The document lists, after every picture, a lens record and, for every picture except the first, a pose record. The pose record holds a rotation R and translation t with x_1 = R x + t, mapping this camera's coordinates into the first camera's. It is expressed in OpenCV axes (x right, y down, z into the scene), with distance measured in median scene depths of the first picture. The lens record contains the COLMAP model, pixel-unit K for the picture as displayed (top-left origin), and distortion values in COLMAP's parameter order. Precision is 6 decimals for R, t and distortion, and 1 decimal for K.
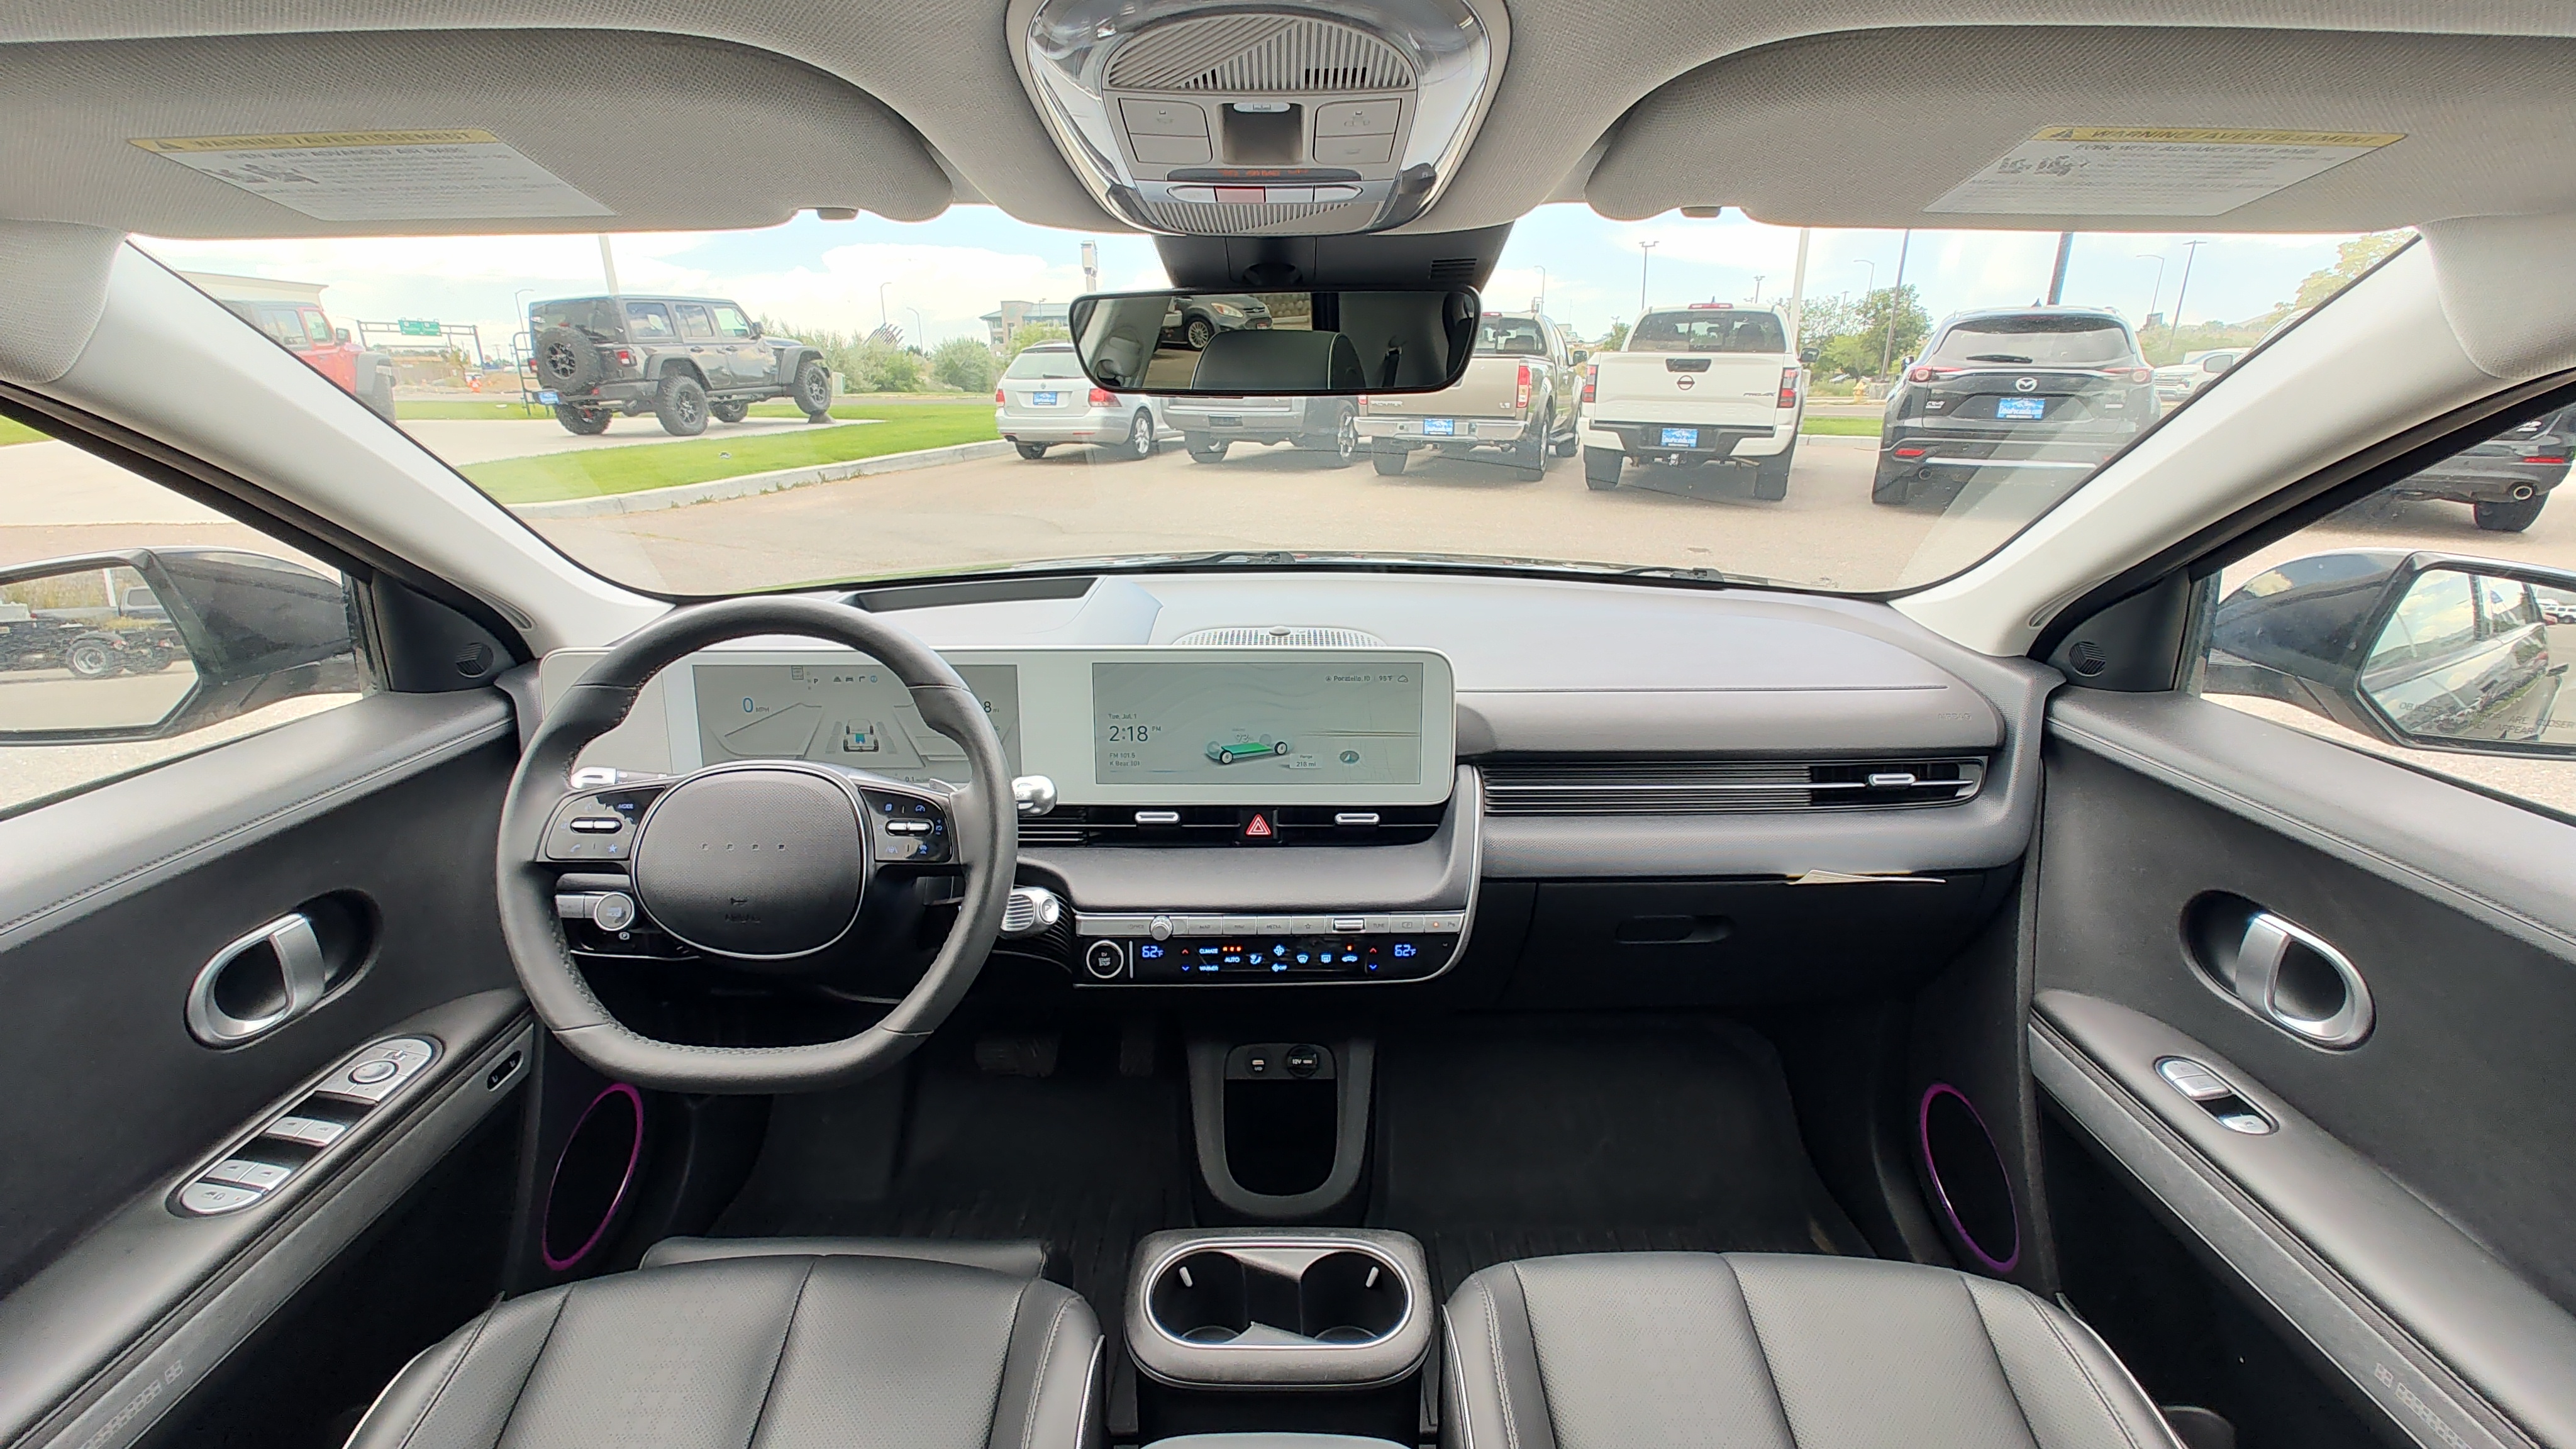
lens RADIAL K [[1115.6, 0, 1269.8], [0, 1115.6, 726.6], [0, 0, 1]] dist [0.004734, 0.000237]
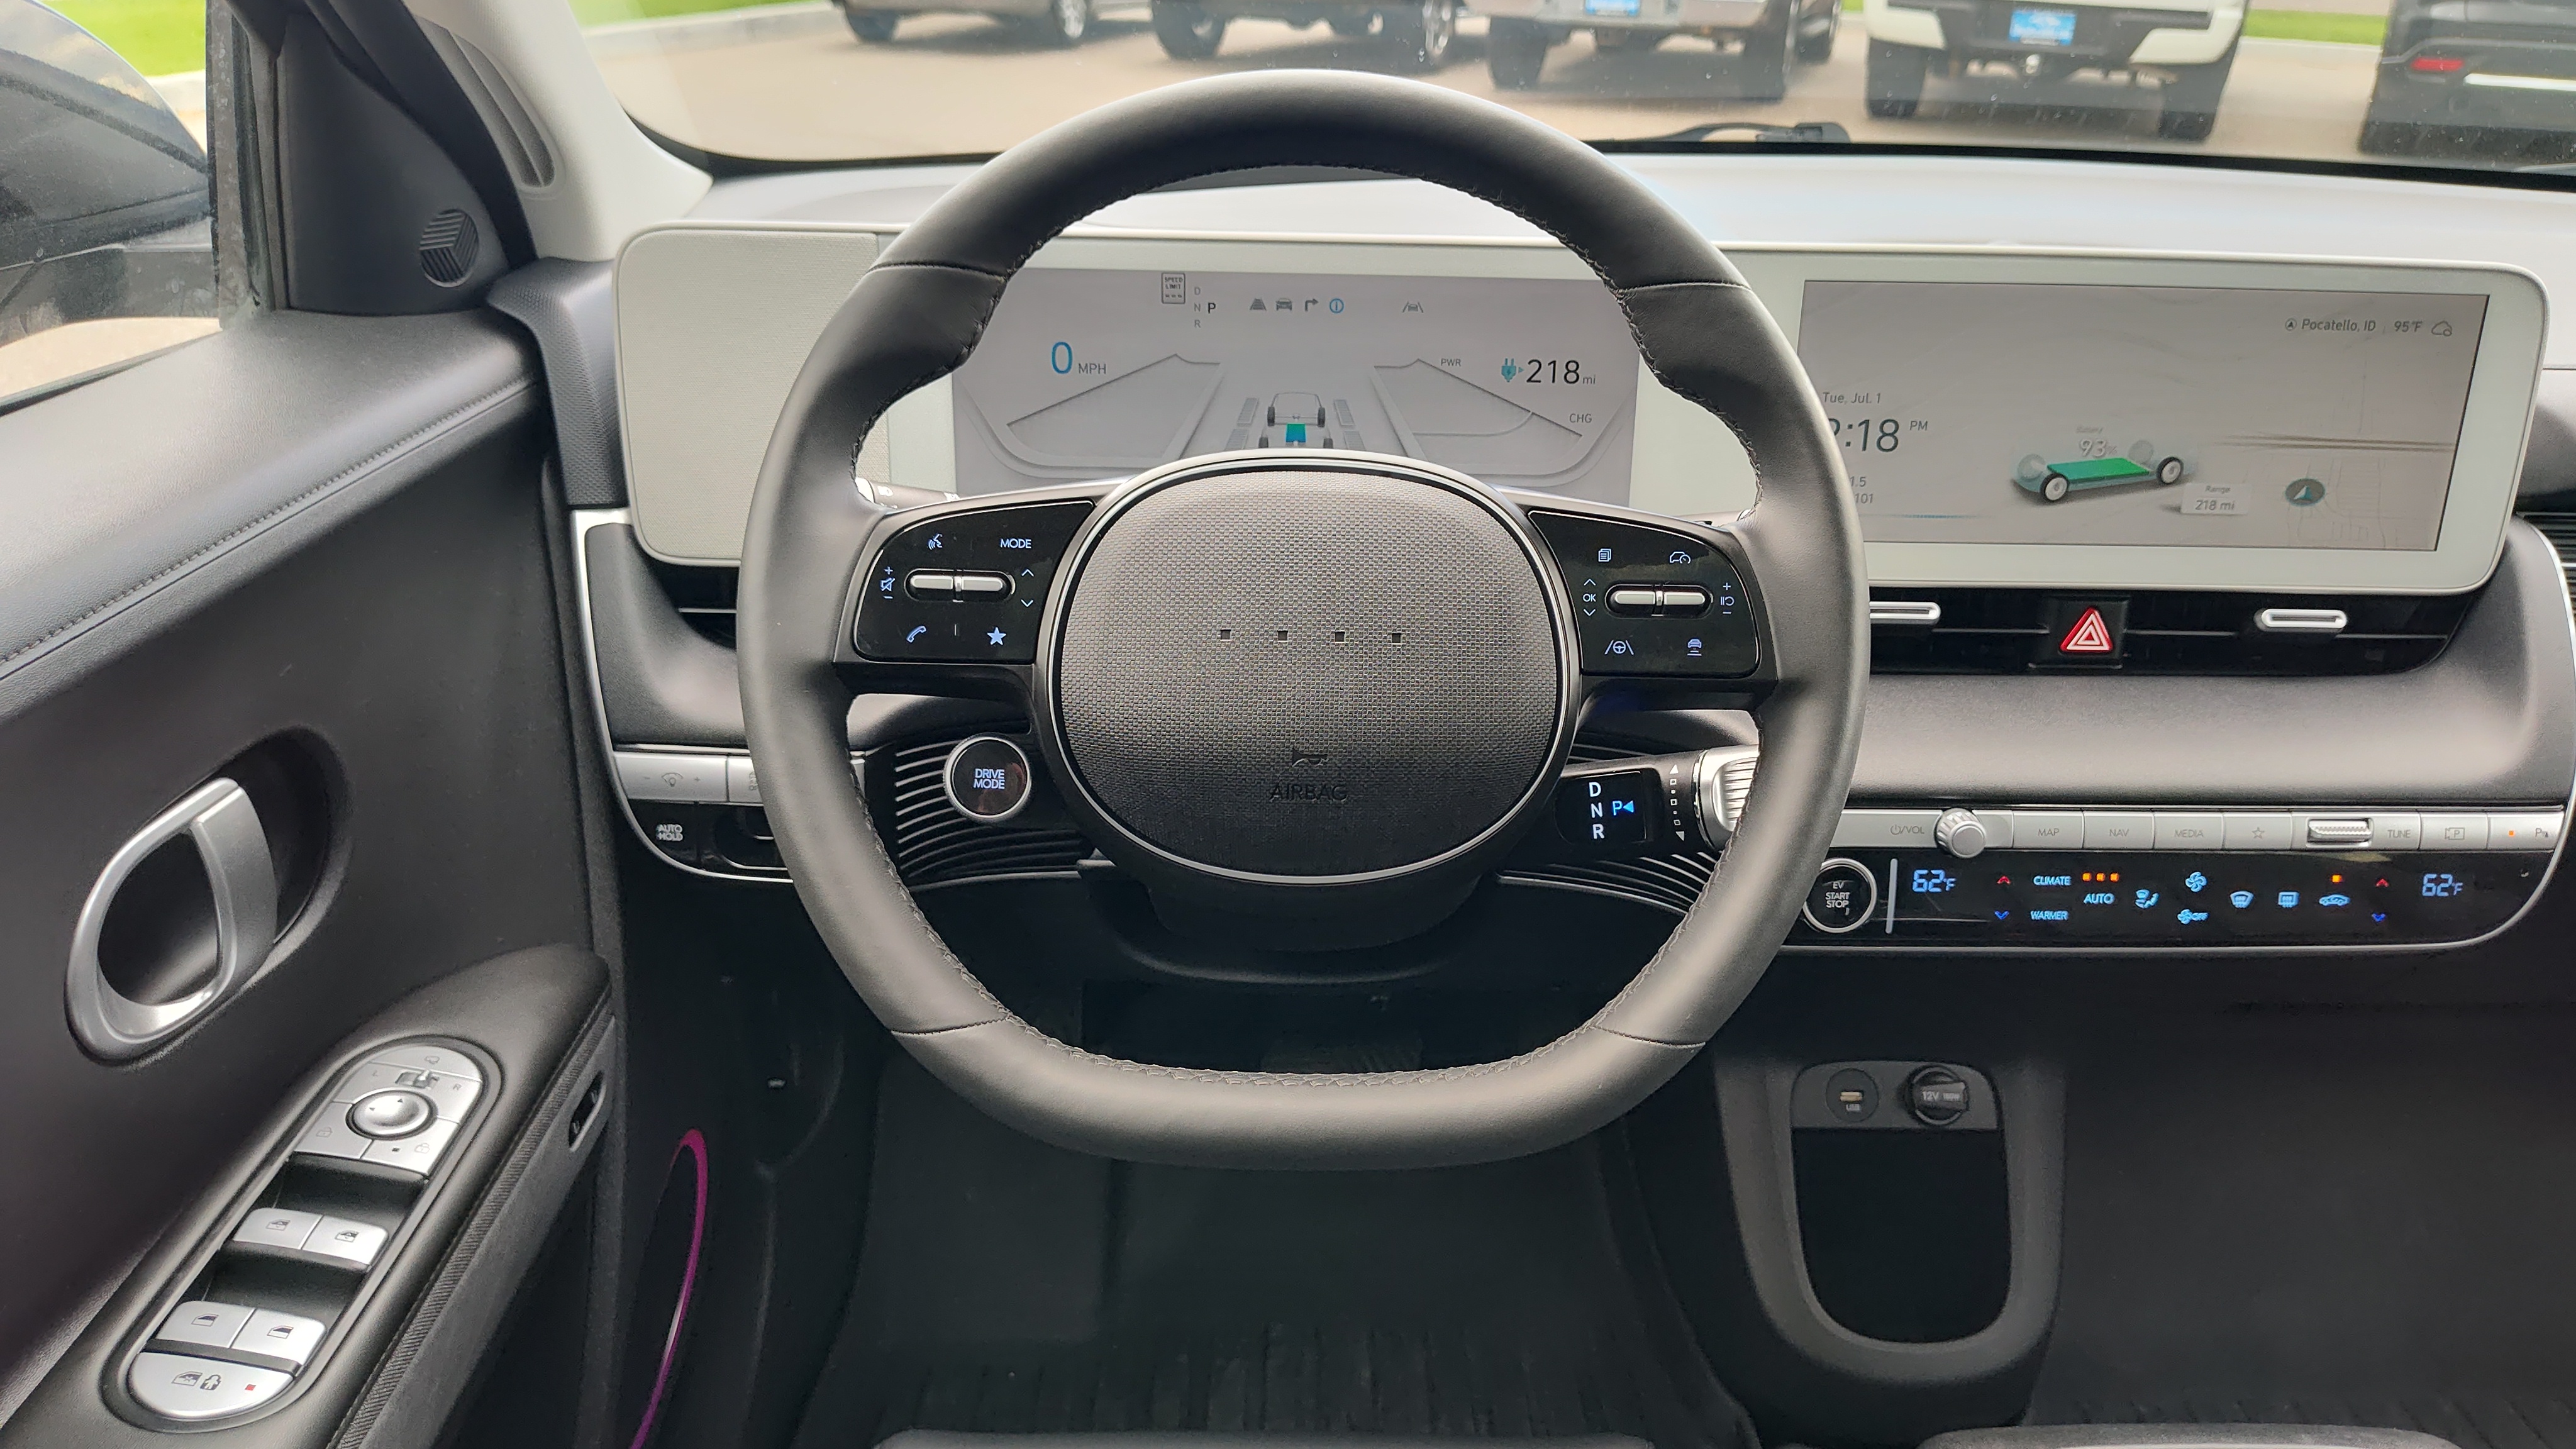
lens RADIAL K [[1857.4, 0, 1283.9], [0, 1857.4, 745.4], [0, 0, 1]] dist [0.009414, -0.016381]
pose [[0.999146, 0.013265, 0.039142, -0.404125], [-0.017574, 0.993567, 0.111875, 0.054169], [-0.037406, -0.112467, 0.992951, 0.201947]]
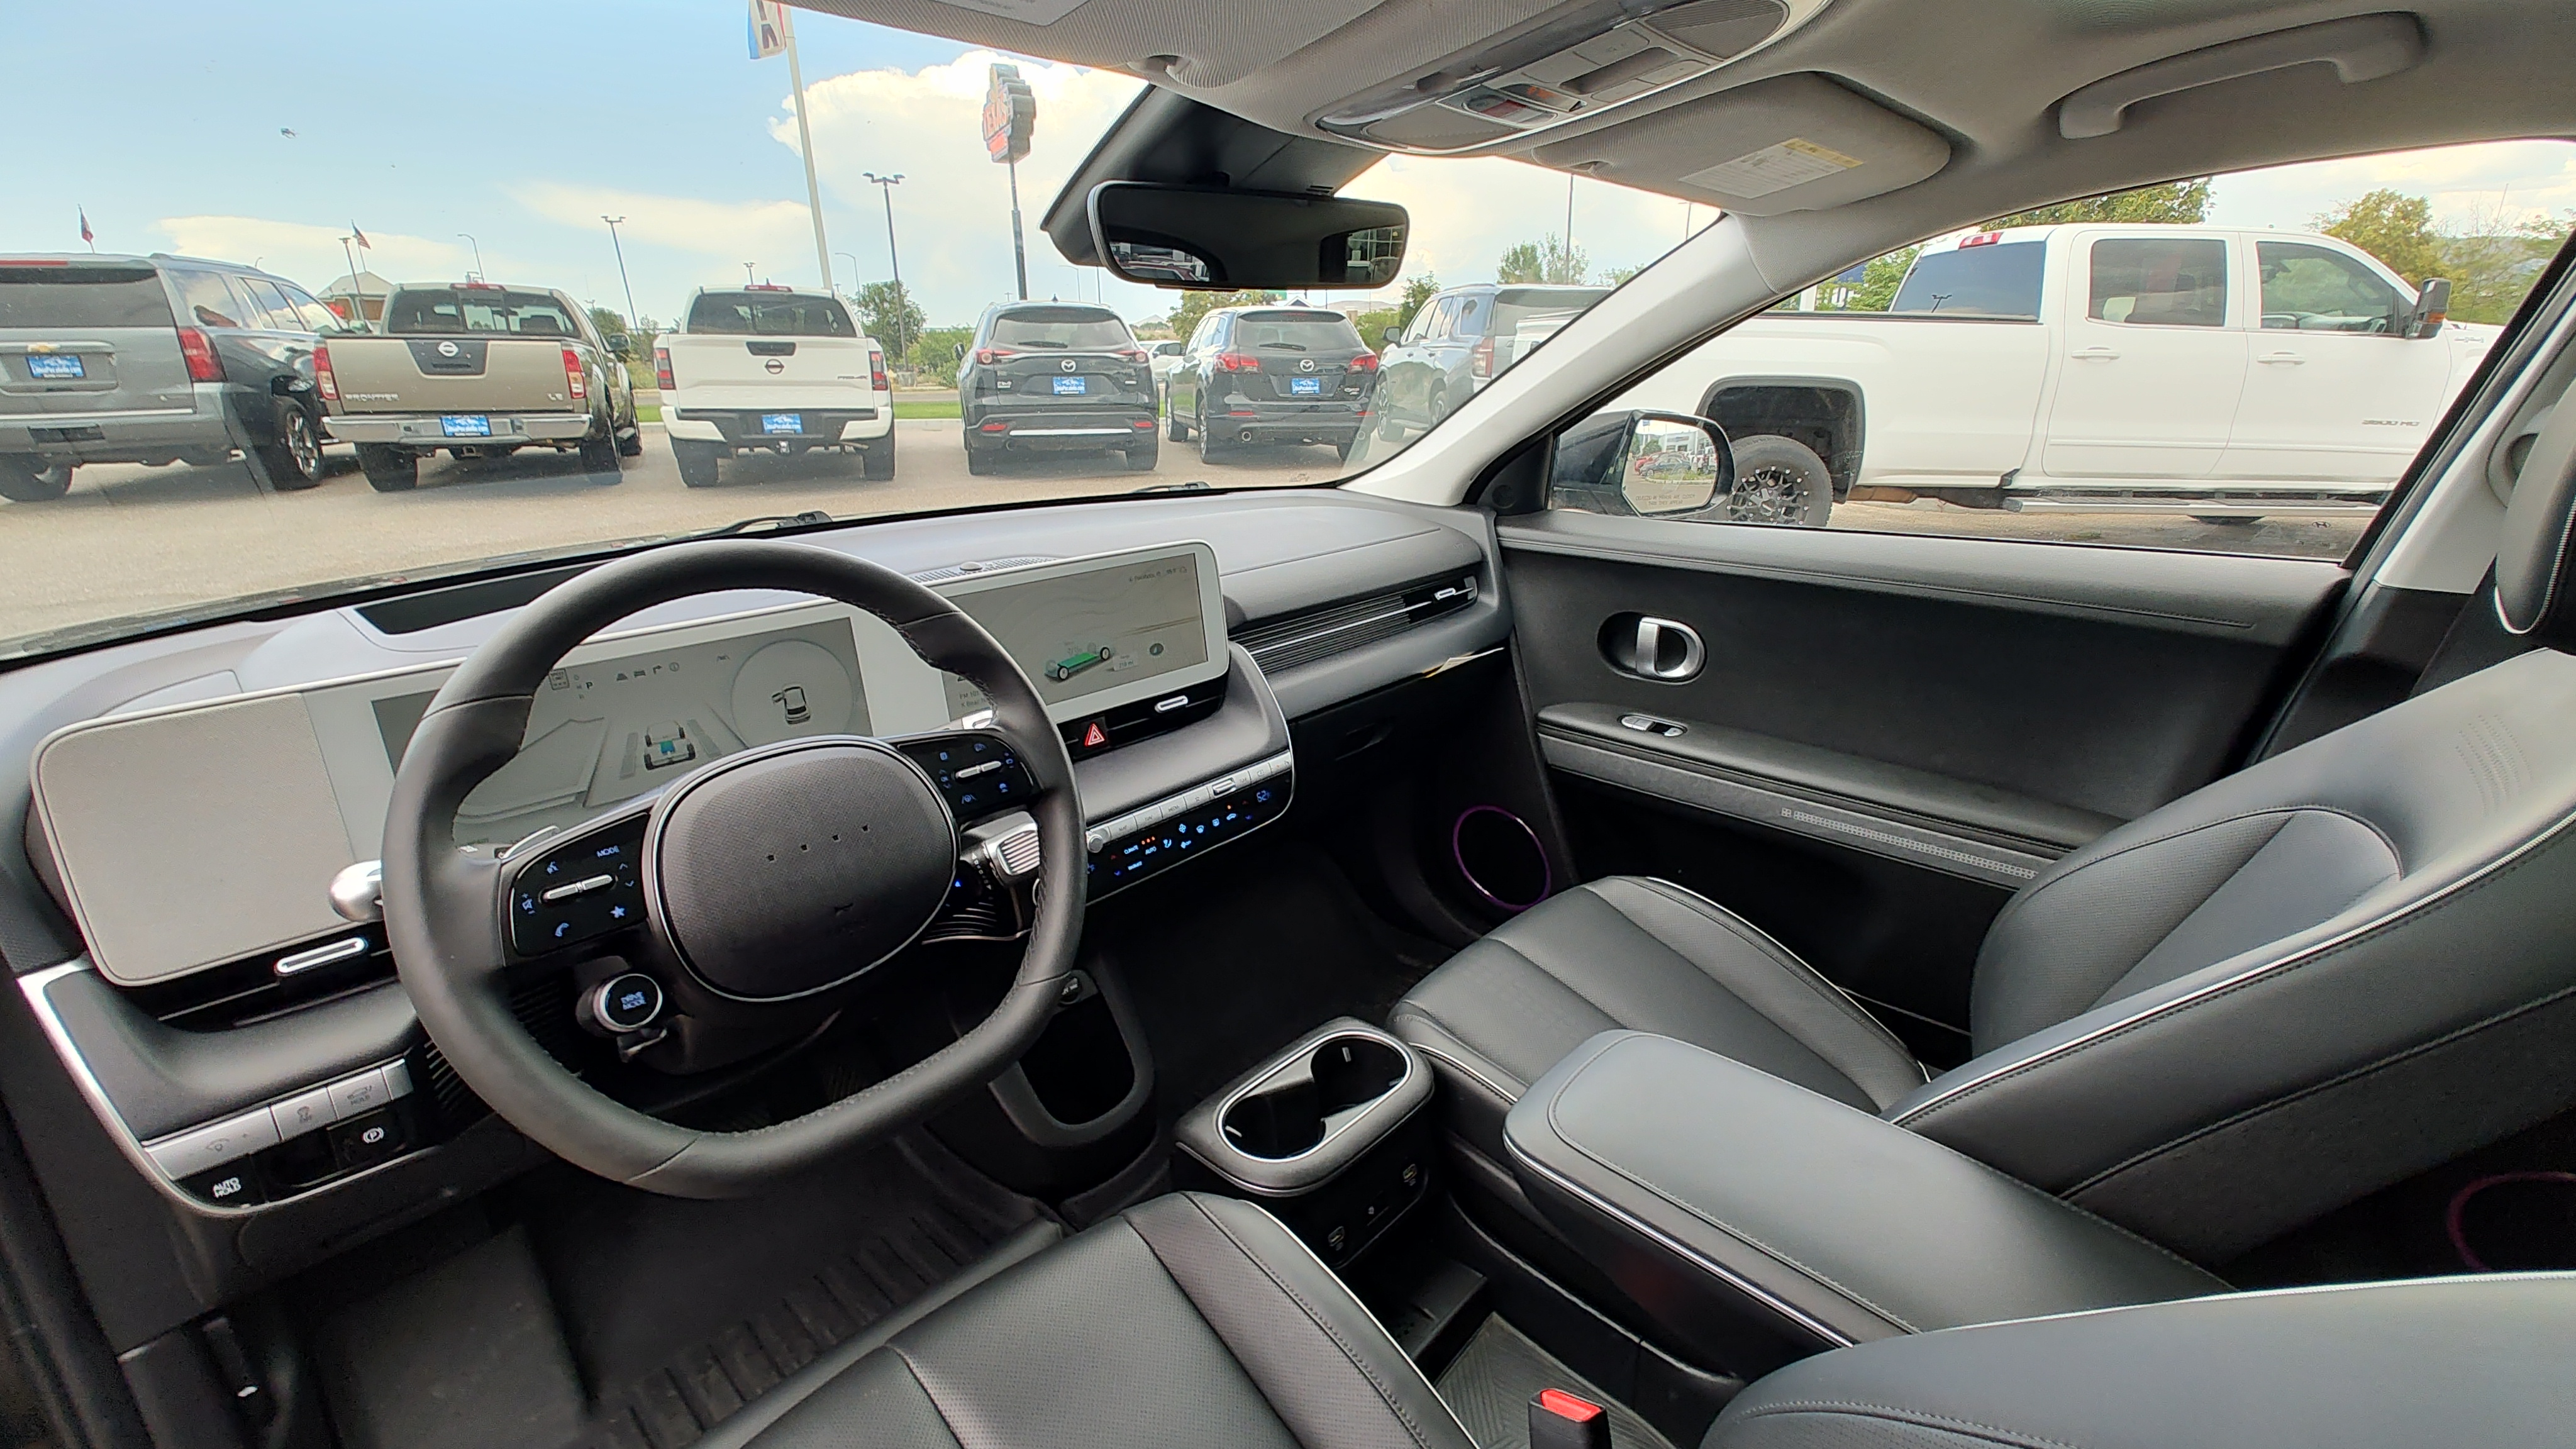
lens RADIAL K [[1115.6, 0, 1311.4], [0, 1115.6, 728.8], [0, 0, 1]] dist [0.004734, 0.000237]
pose [[0.662446, -0.240776, 0.709360, -0.617924], [0.236541, 0.965723, 0.106895, 0.021517], [-0.710784, 0.096981, 0.696693, 0.147297]]
